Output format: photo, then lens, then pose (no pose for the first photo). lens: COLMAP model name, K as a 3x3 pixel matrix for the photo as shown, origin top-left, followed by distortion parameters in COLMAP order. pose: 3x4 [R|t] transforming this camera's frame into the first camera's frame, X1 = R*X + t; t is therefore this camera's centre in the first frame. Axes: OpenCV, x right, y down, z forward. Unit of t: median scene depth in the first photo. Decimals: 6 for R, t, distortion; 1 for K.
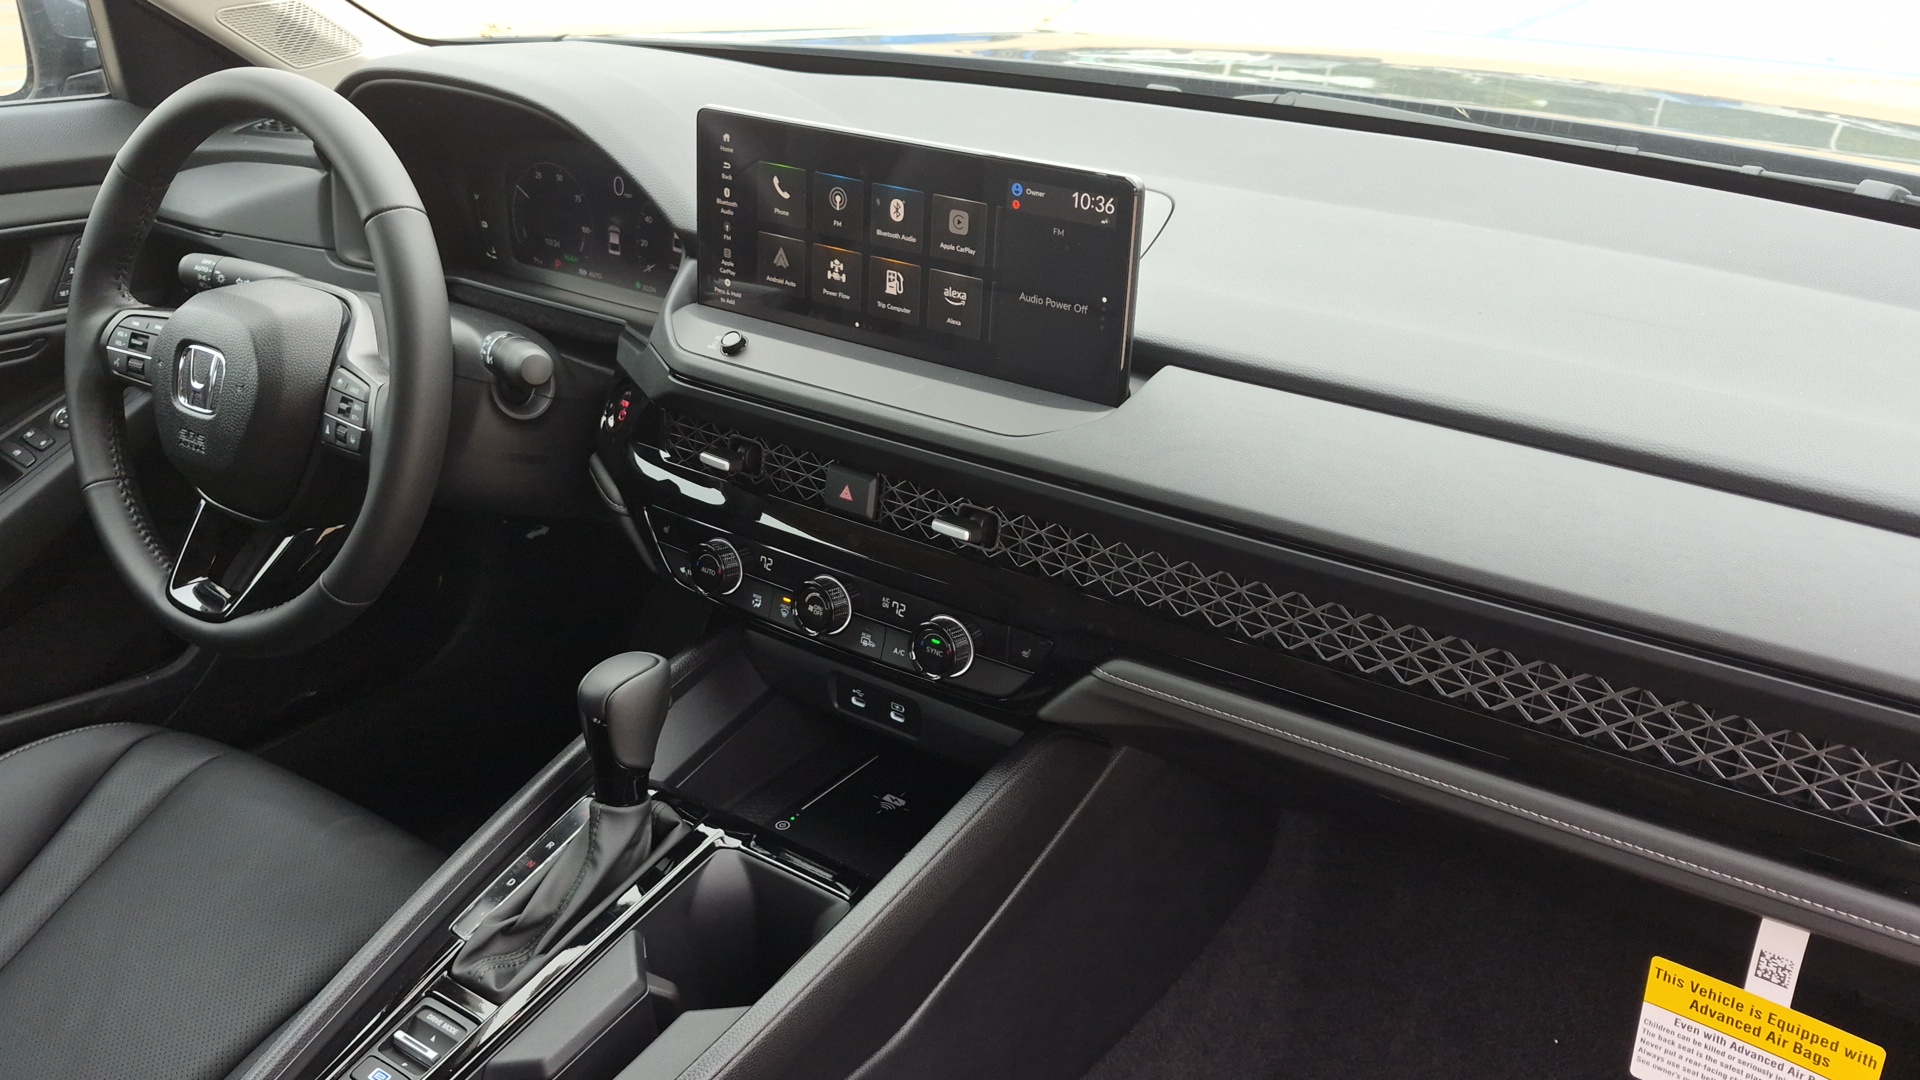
lens RADIAL K [[1690.0, 0, 960.0], [0, 1690.0, 556.7], [0, 0, 1]] dist [0.065410, -0.068453]
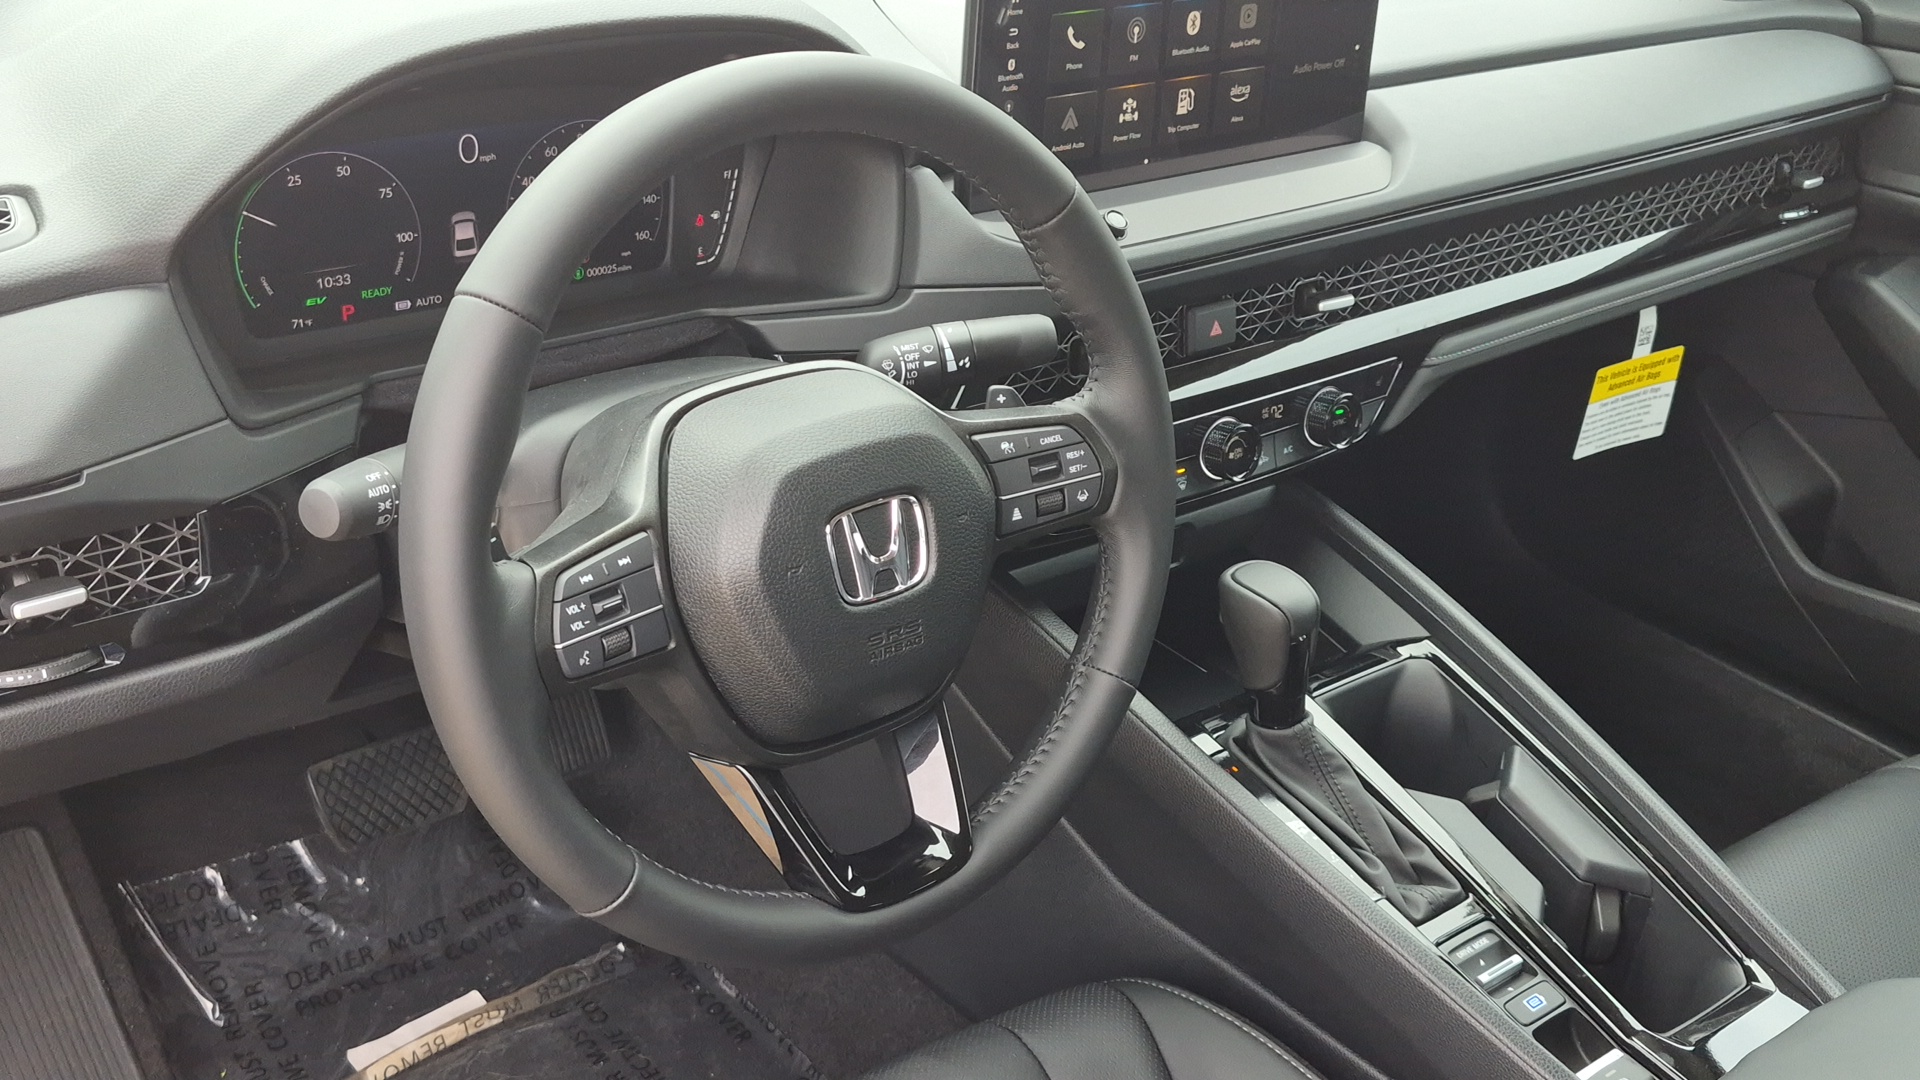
lens RADIAL K [[2123.1, 0, 990.1], [0, 2123.1, 563.2], [0, 0, 1]] dist [0.127922, 0.000000]
pose [[0.226393, -0.439938, 0.869023, -1.200200], [0.331409, 0.873749, 0.355993, -0.392313], [-0.915923, 0.207407, 0.343610, 0.730924]]
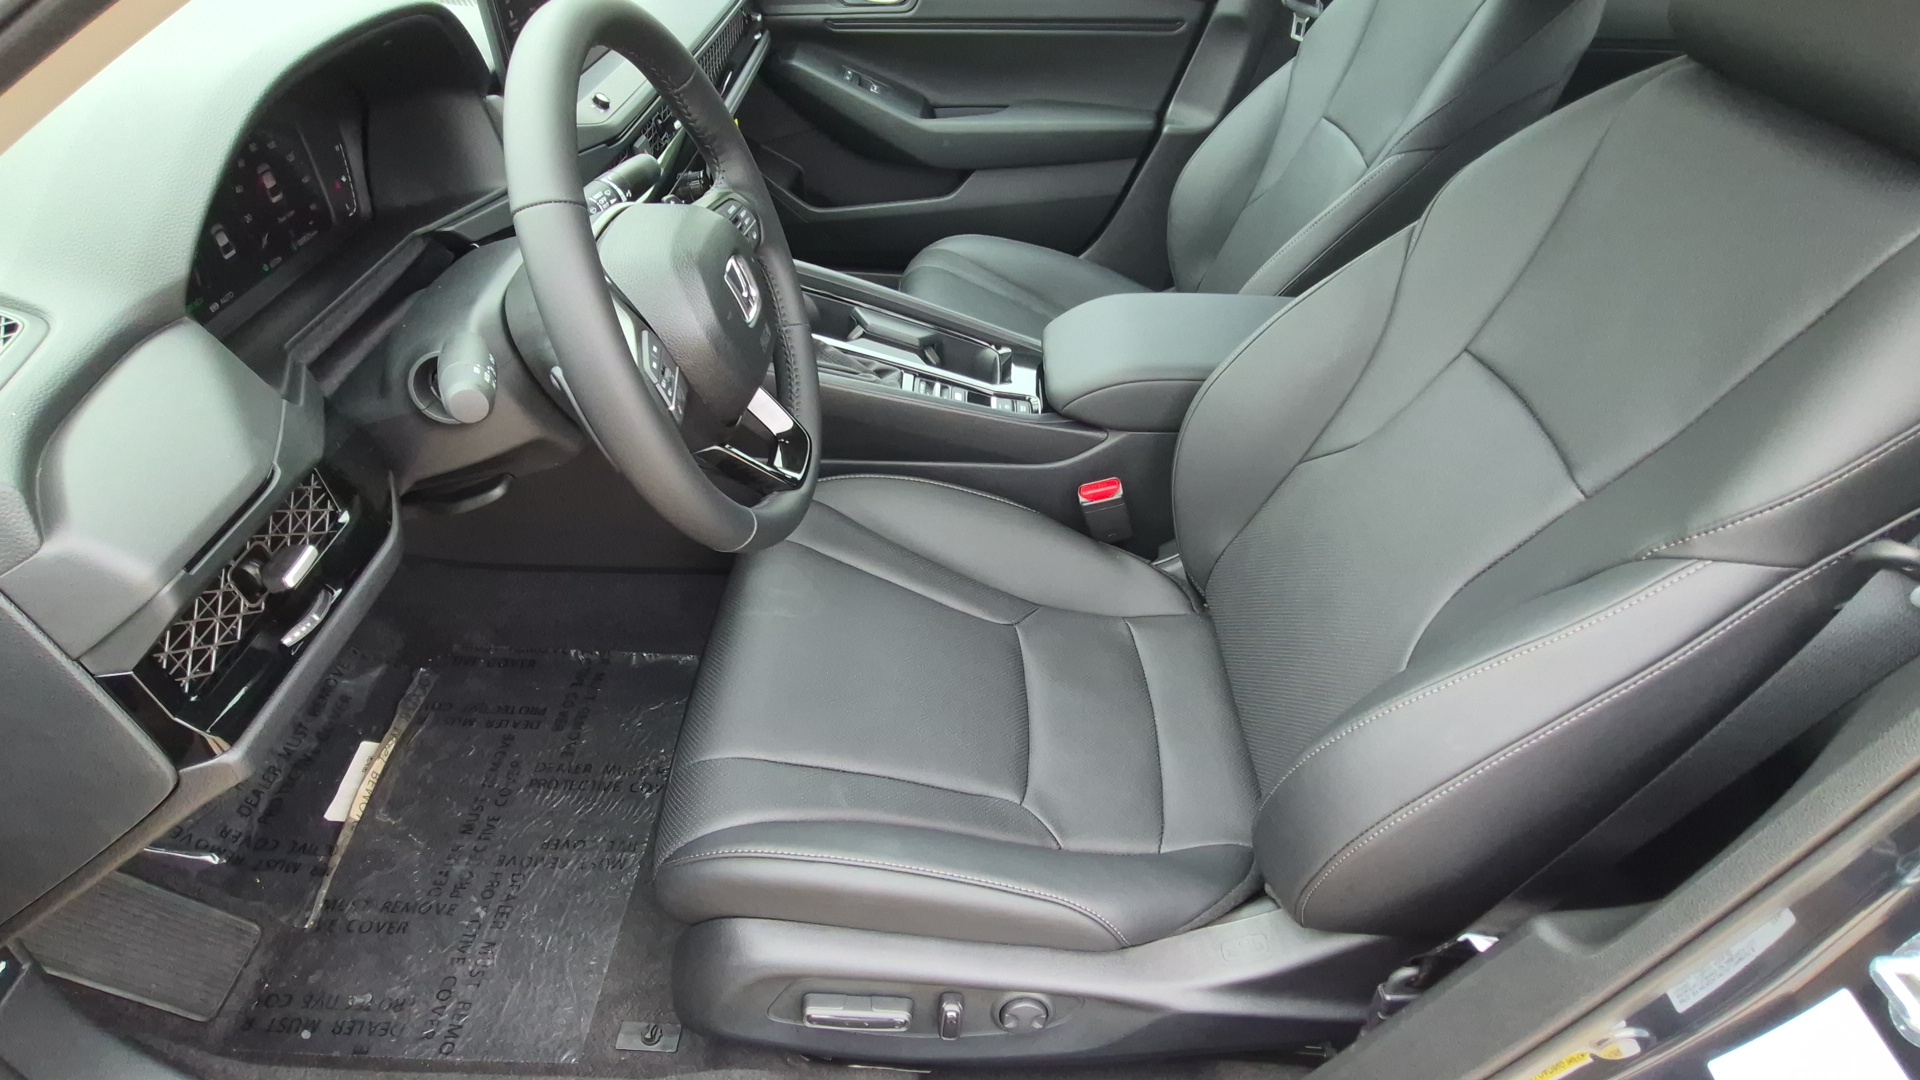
lens RADIAL K [[1013.4, 0, 953.6], [0, 1013.4, 530.7], [0, 0, 1]] dist [-0.001775, -0.000738]
pose [[-0.611198, -0.513259, 0.602497, -1.059366], [0.288396, 0.564476, 0.773430, -0.518035], [-0.737066, 0.646476, -0.196985, 1.217203]]
